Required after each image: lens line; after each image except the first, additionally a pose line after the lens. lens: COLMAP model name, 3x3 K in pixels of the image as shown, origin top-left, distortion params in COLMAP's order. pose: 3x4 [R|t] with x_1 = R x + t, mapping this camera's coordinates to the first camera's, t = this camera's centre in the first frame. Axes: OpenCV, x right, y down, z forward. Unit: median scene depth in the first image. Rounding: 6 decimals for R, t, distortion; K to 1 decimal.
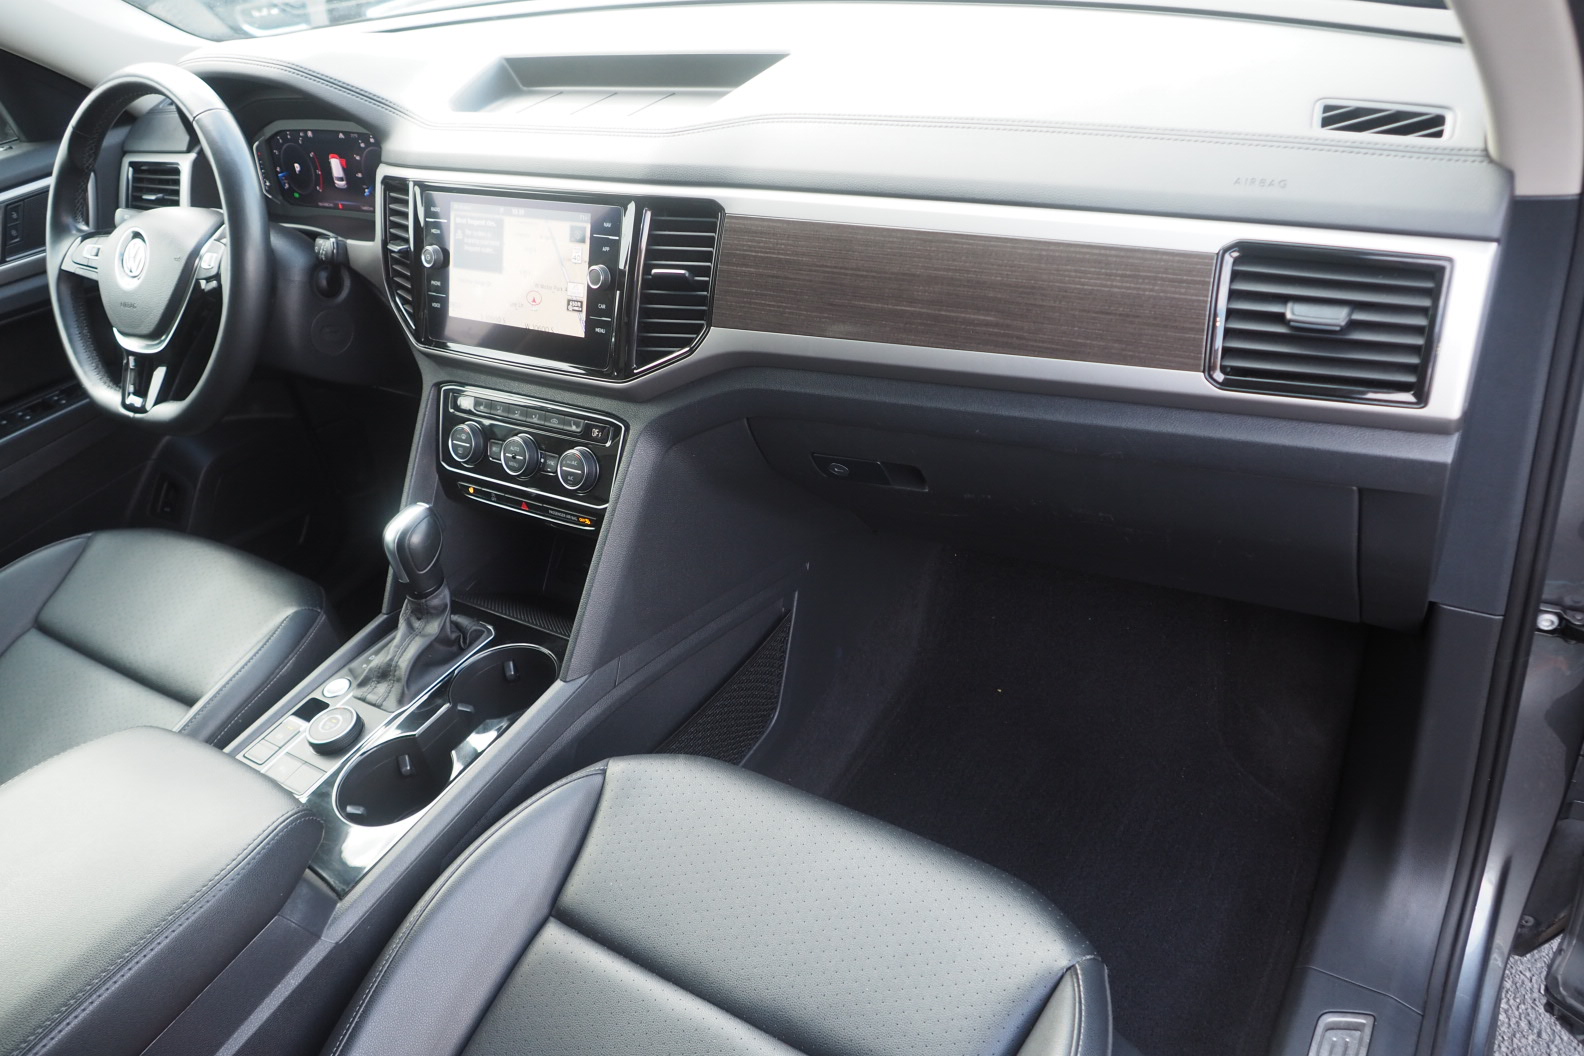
lens RADIAL K [[1121.5, 0, 790.4], [0, 1121.5, 527.5], [0, 0, 1]] dist [-0.028556, 0.008219]
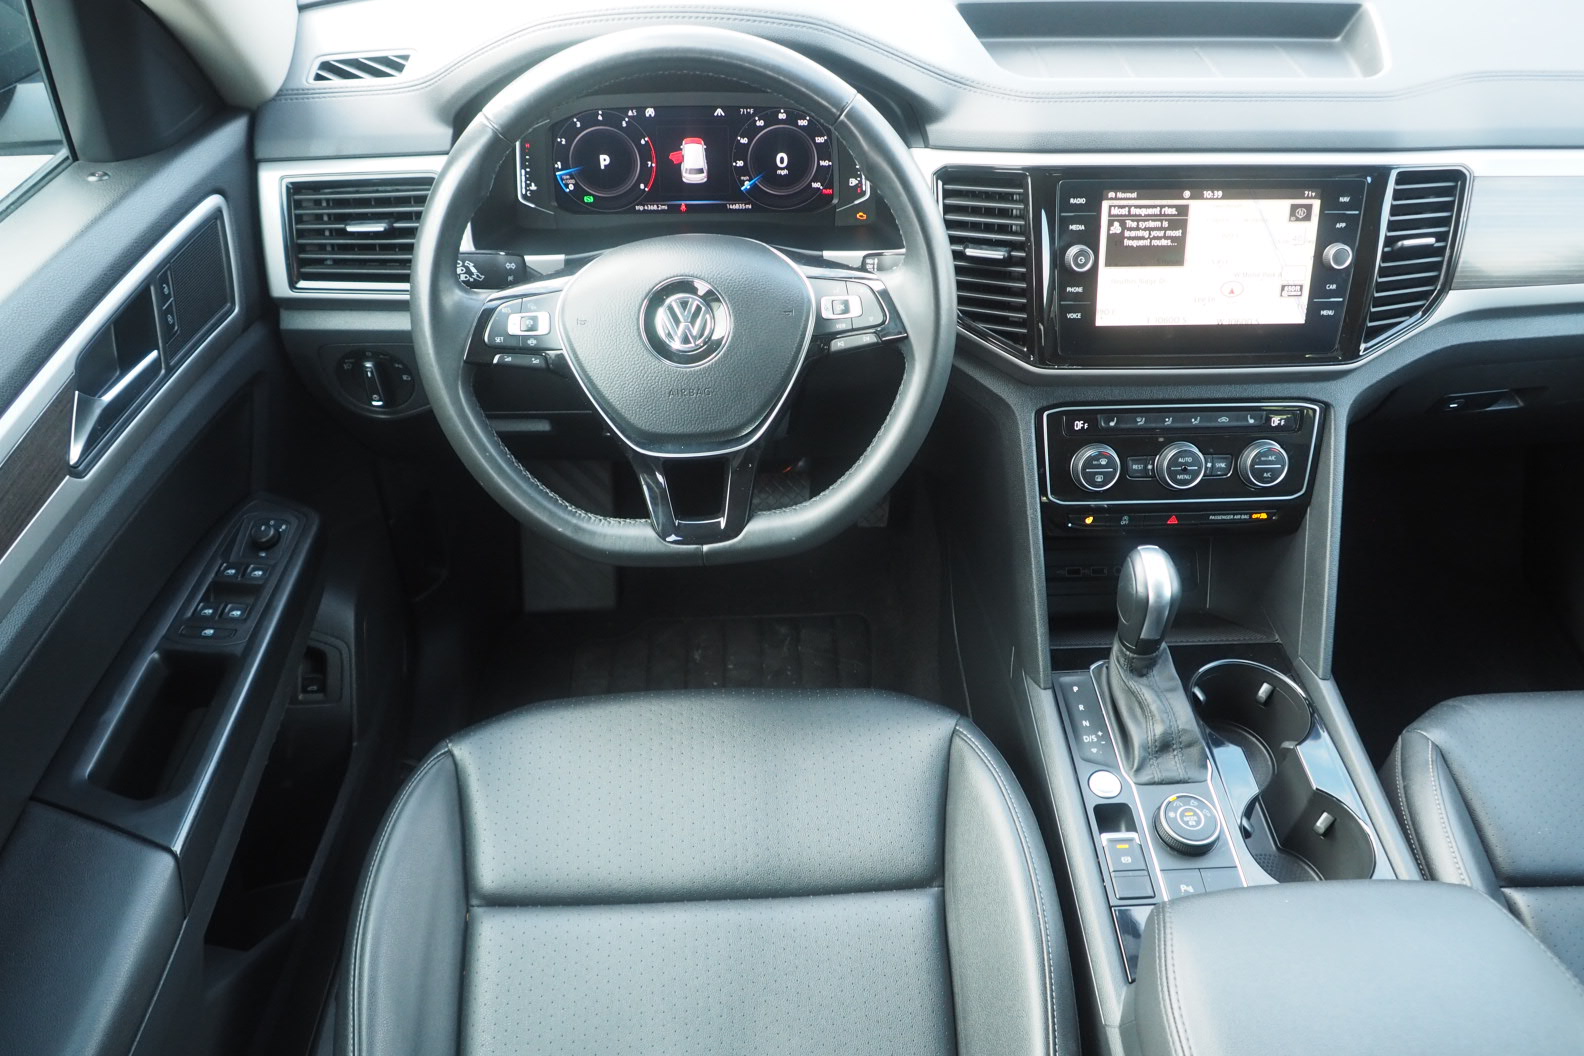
lens RADIAL K [[1121.5, 0, 800.2], [0, 1121.5, 530.9], [0, 0, 1]] dist [-0.028556, 0.008219]
pose [[0.812559, -0.270795, 0.516156, -1.012290], [0.223636, 0.962596, 0.152955, -0.230053], [-0.538269, -0.008854, 0.842726, 0.425541]]
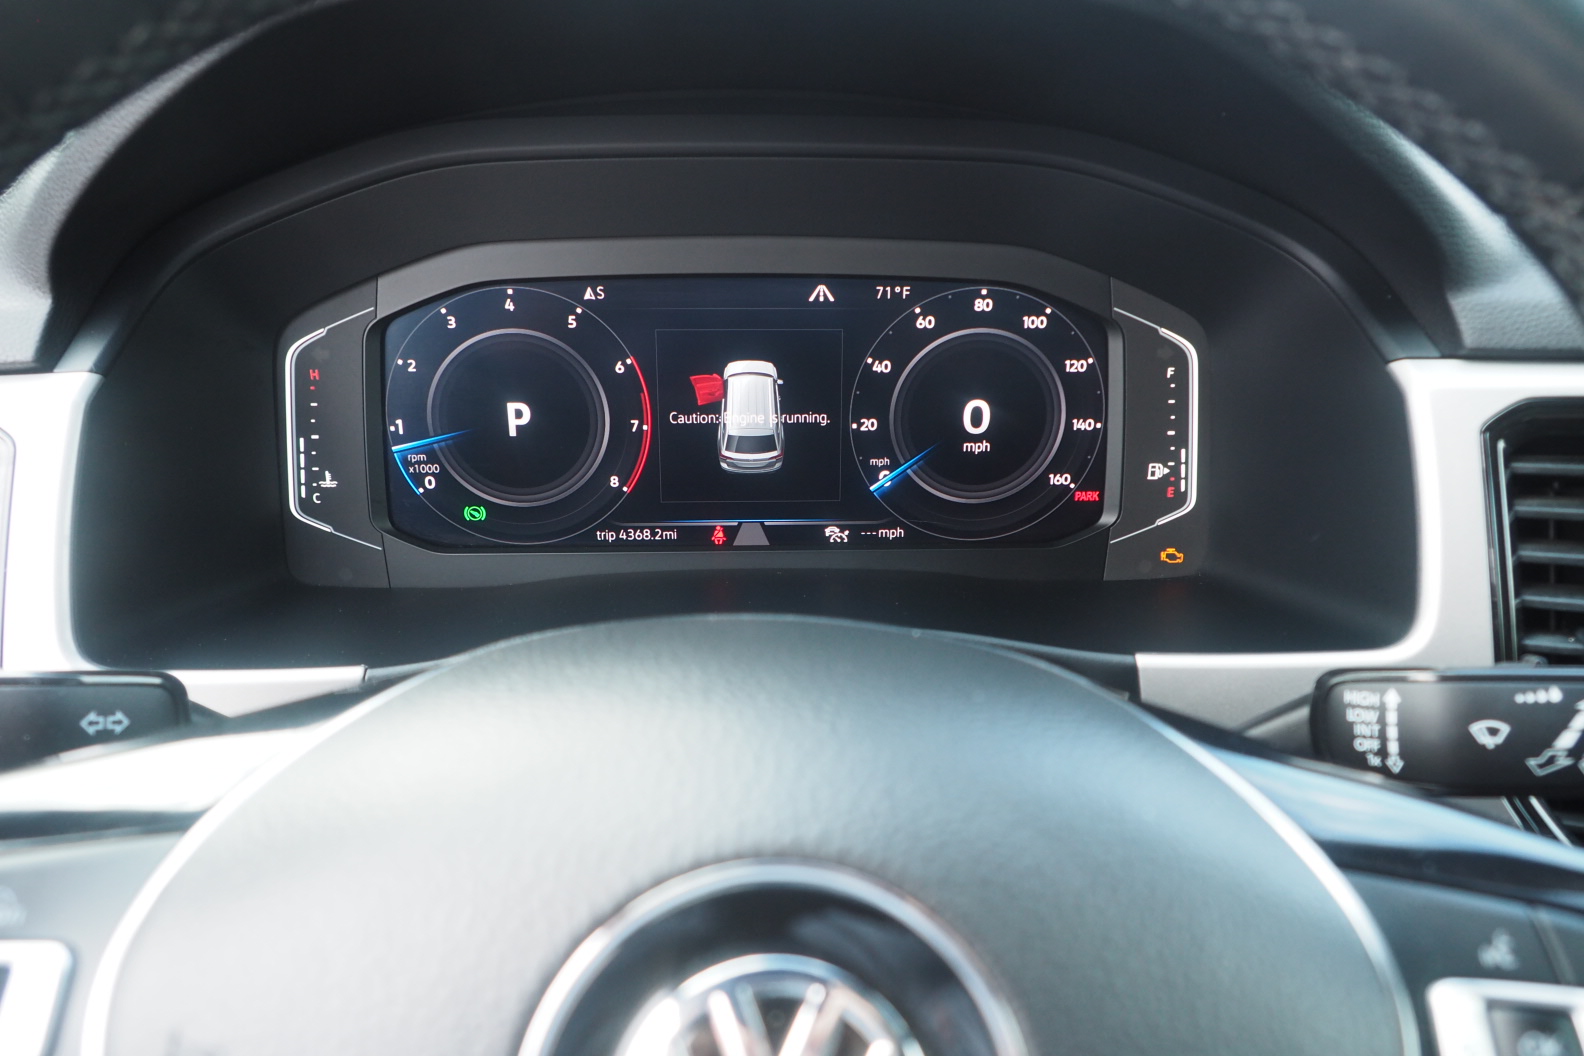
lens RADIAL K [[1121.5, 0, 799.8], [0, 1121.5, 532.8], [0, 0, 1]] dist [-0.028556, 0.008219]
pose [[0.810828, -0.103784, 0.576009, -0.716262], [0.225630, 0.963510, -0.144009, -0.313678], [-0.540045, 0.246731, 0.804658, 0.976023]]
